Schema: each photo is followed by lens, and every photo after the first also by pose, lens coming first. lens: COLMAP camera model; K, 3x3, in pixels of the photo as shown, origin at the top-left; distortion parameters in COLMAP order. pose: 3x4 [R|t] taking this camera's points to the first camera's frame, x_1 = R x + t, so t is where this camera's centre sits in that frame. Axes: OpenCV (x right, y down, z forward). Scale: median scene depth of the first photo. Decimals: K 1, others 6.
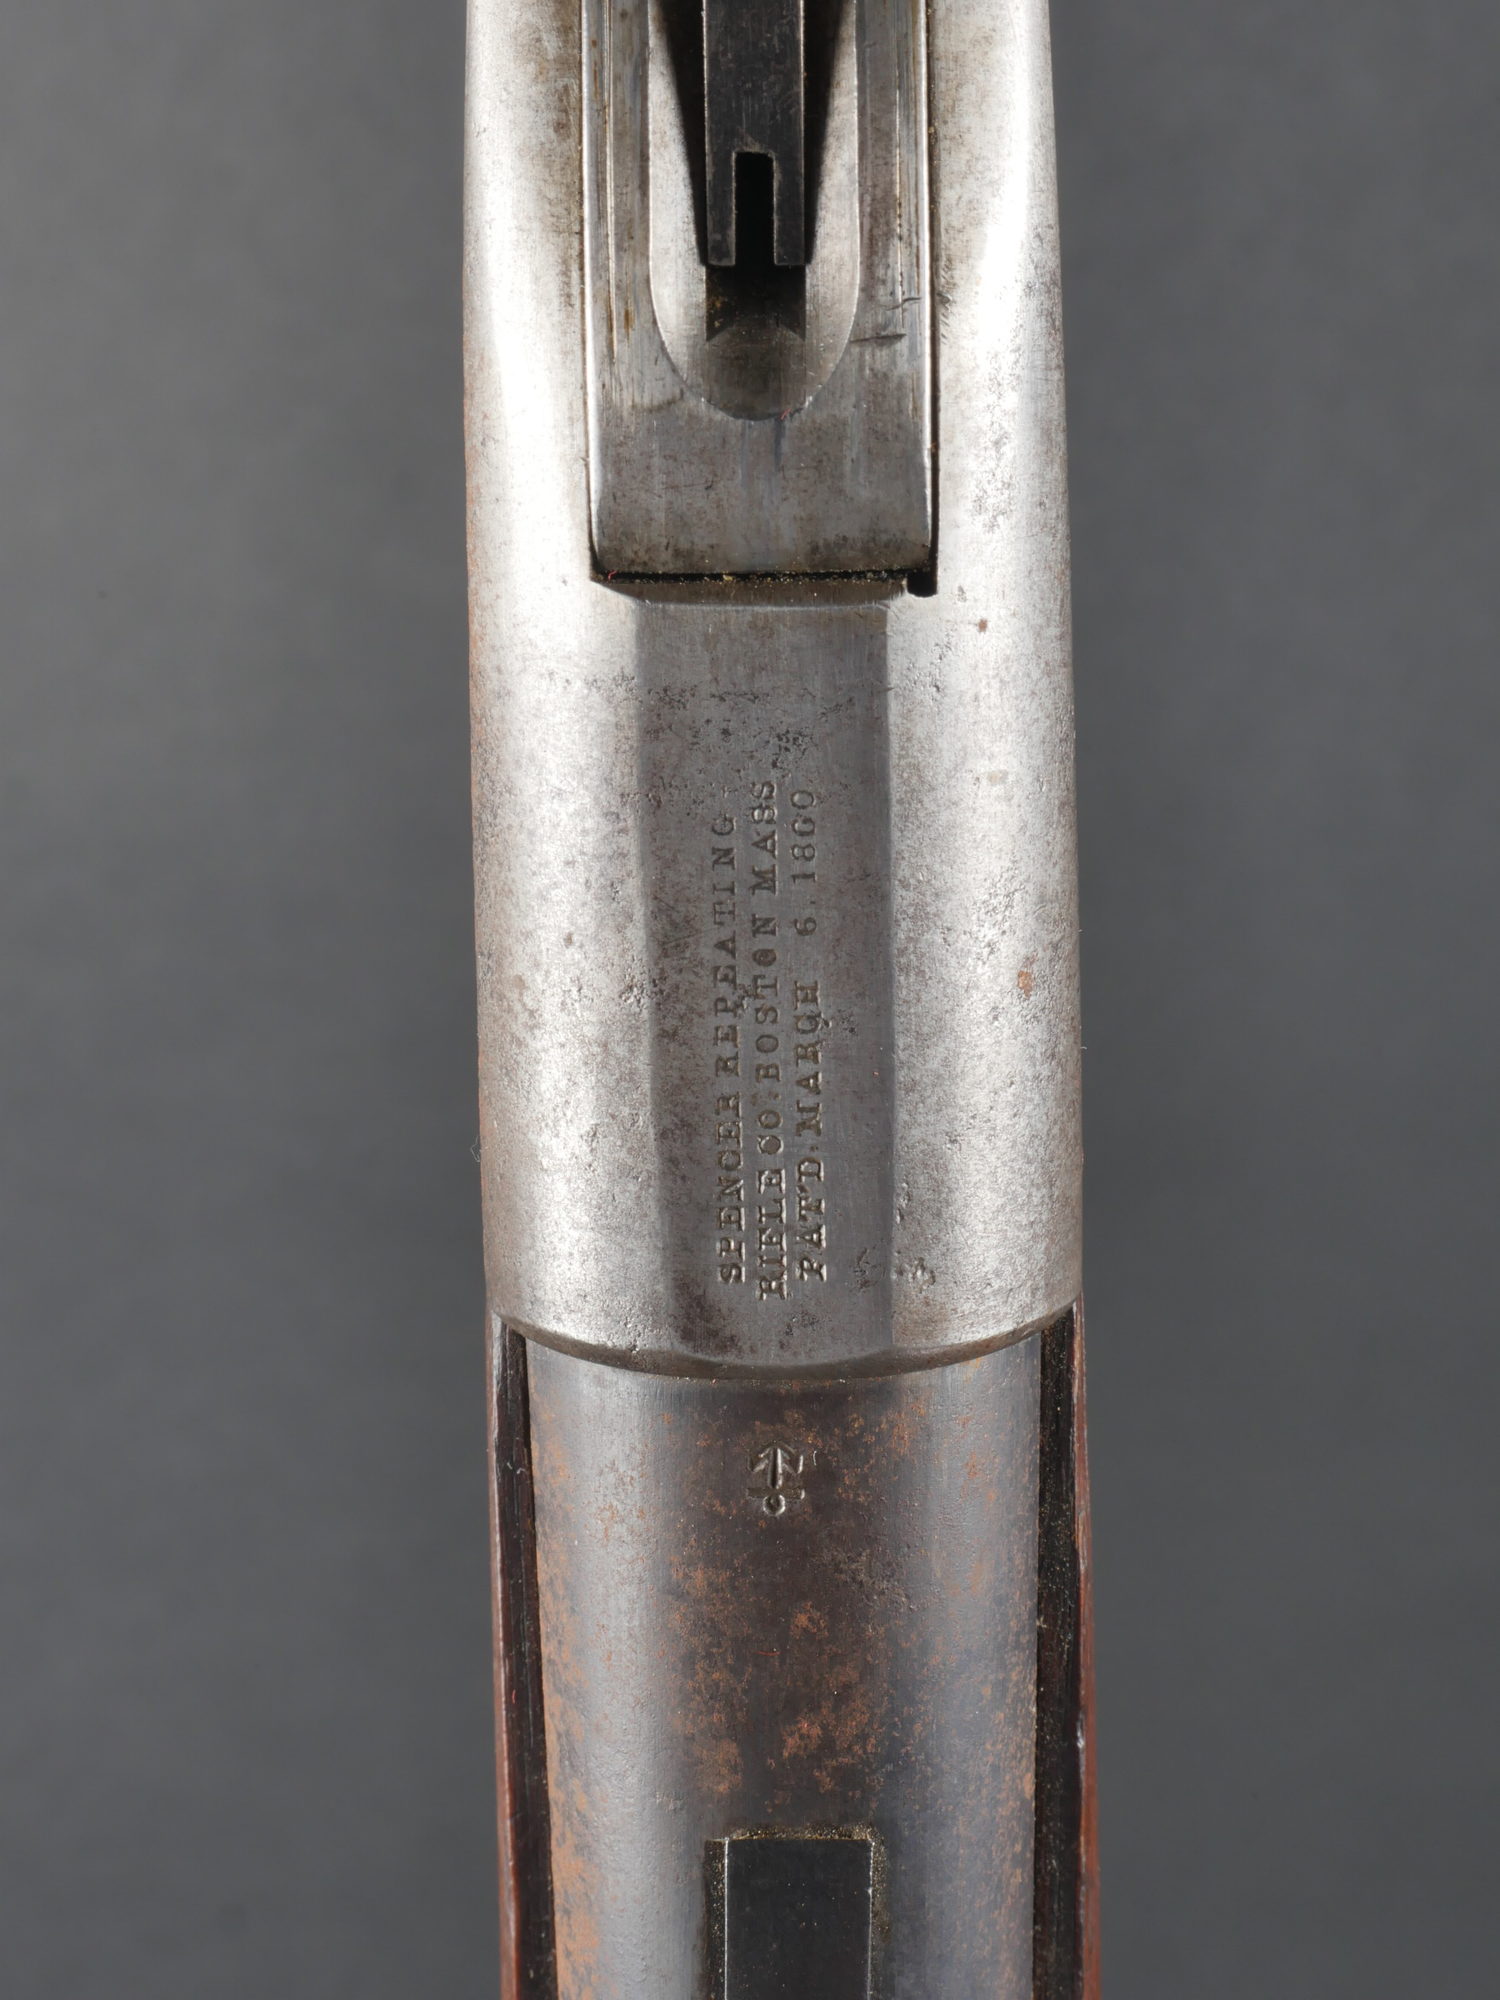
lens RADIAL K [[4531.4, 0, 752.4], [0, 4531.4, 997.2], [0, 0, 1]] dist [-0.036580, 0.000000]
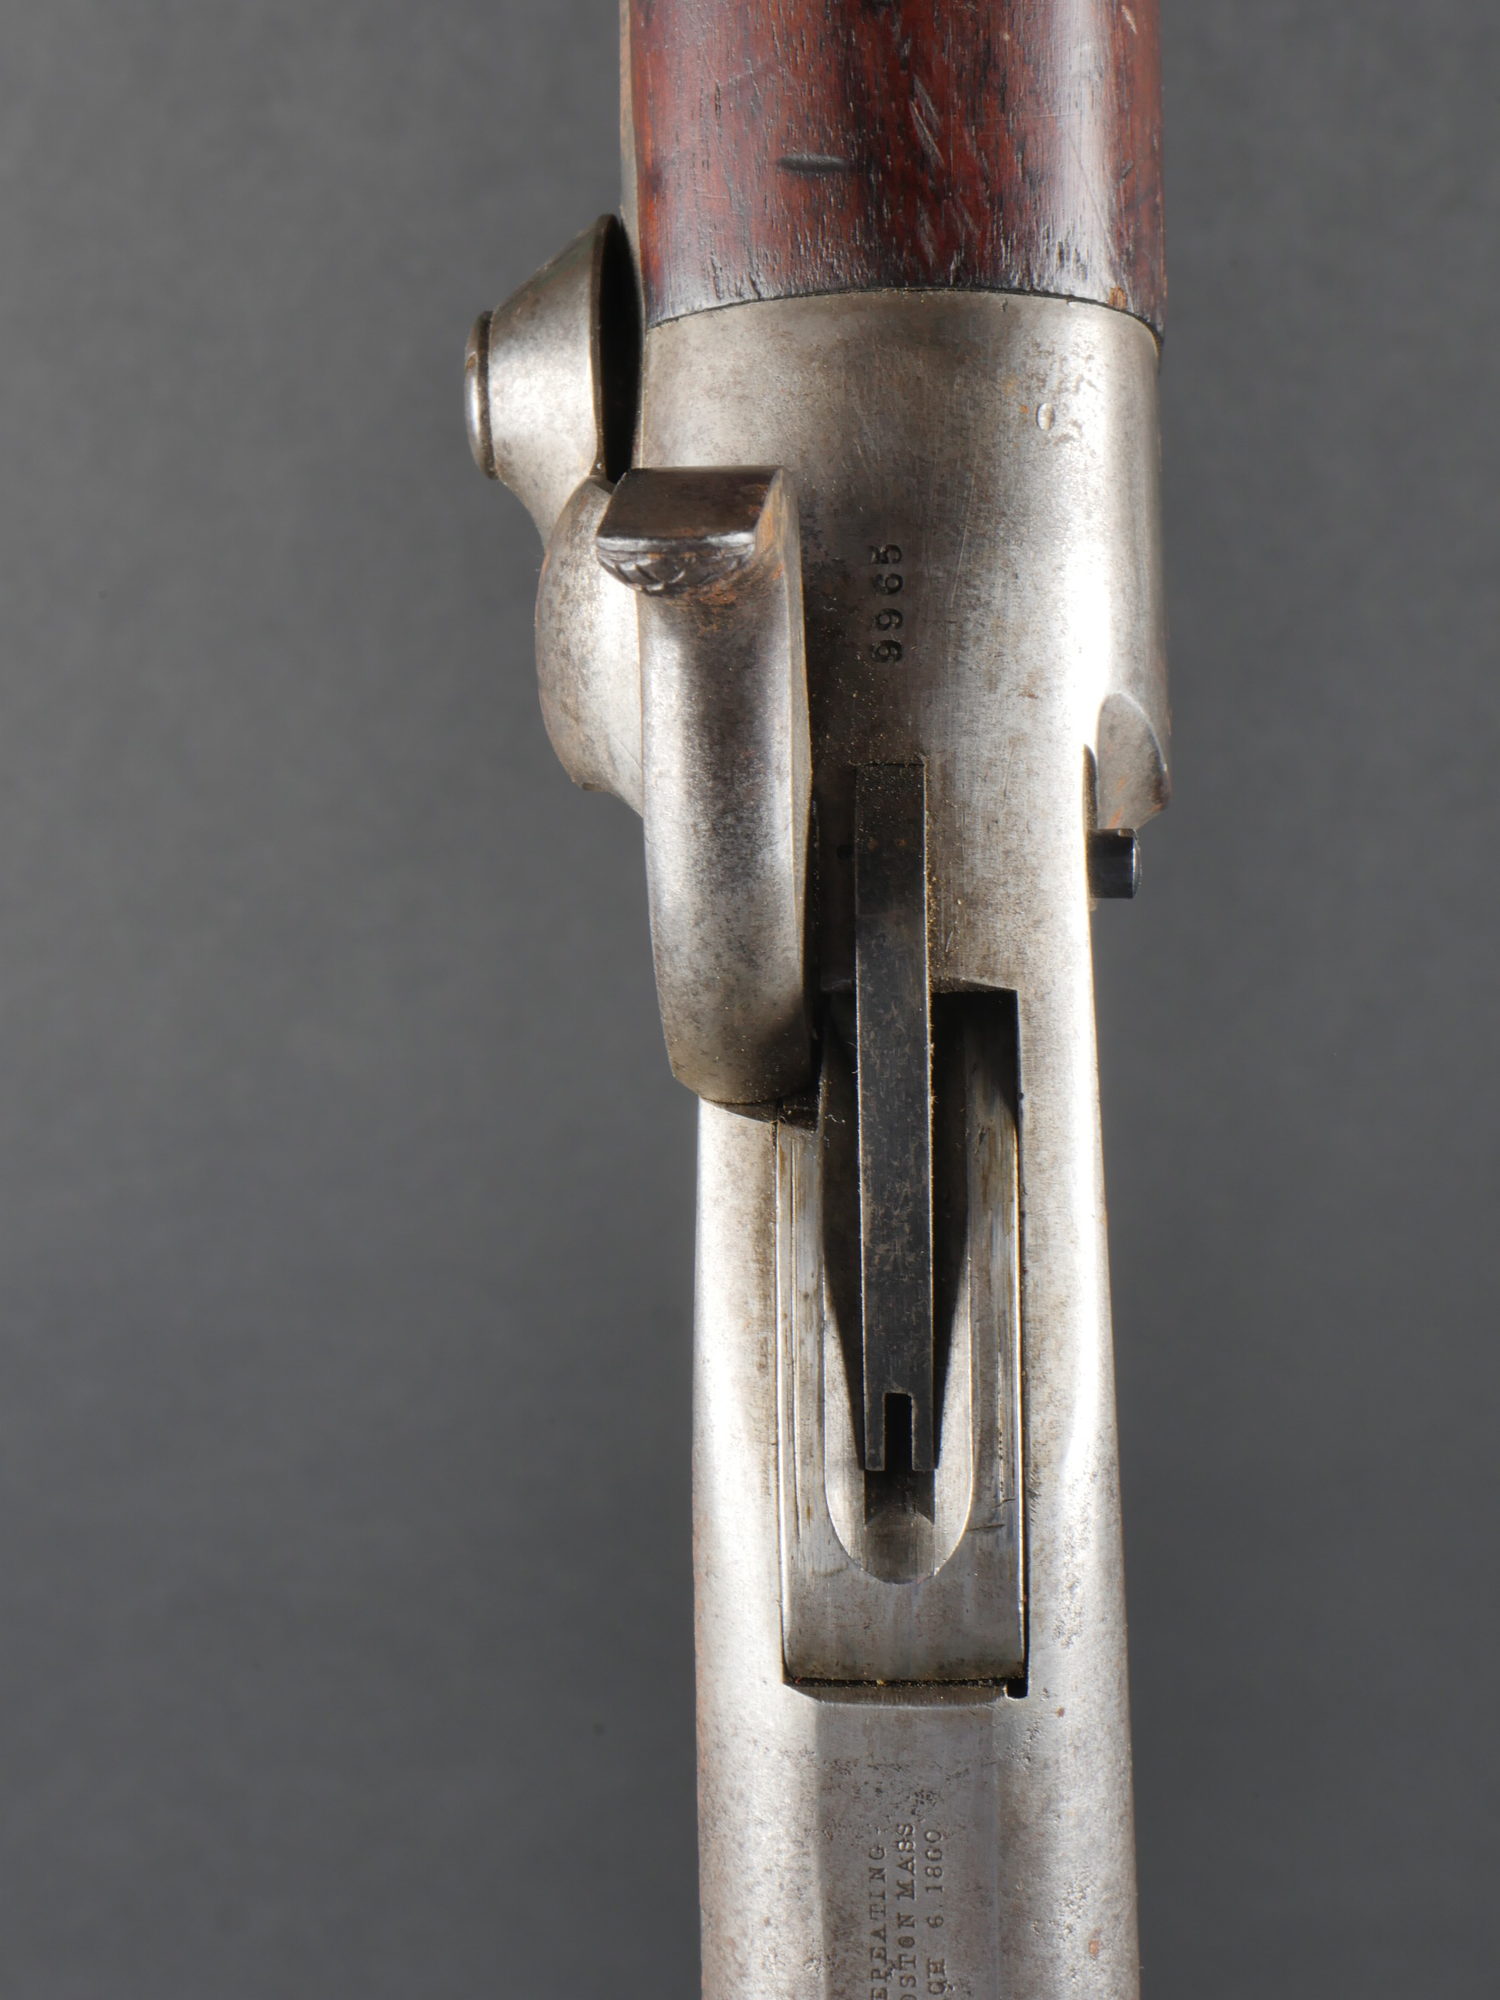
lens RADIAL K [[4531.4, 0, 747.4], [0, 4531.4, 1002.7], [0, 0, 1]] dist [-0.036580, 0.000000]
pose [[0.999078, -0.000794, -0.042926, 0.013995], [-0.000495, 0.999549, -0.030022, -0.262181], [0.042930, 0.030015, 0.998627, -0.418979]]
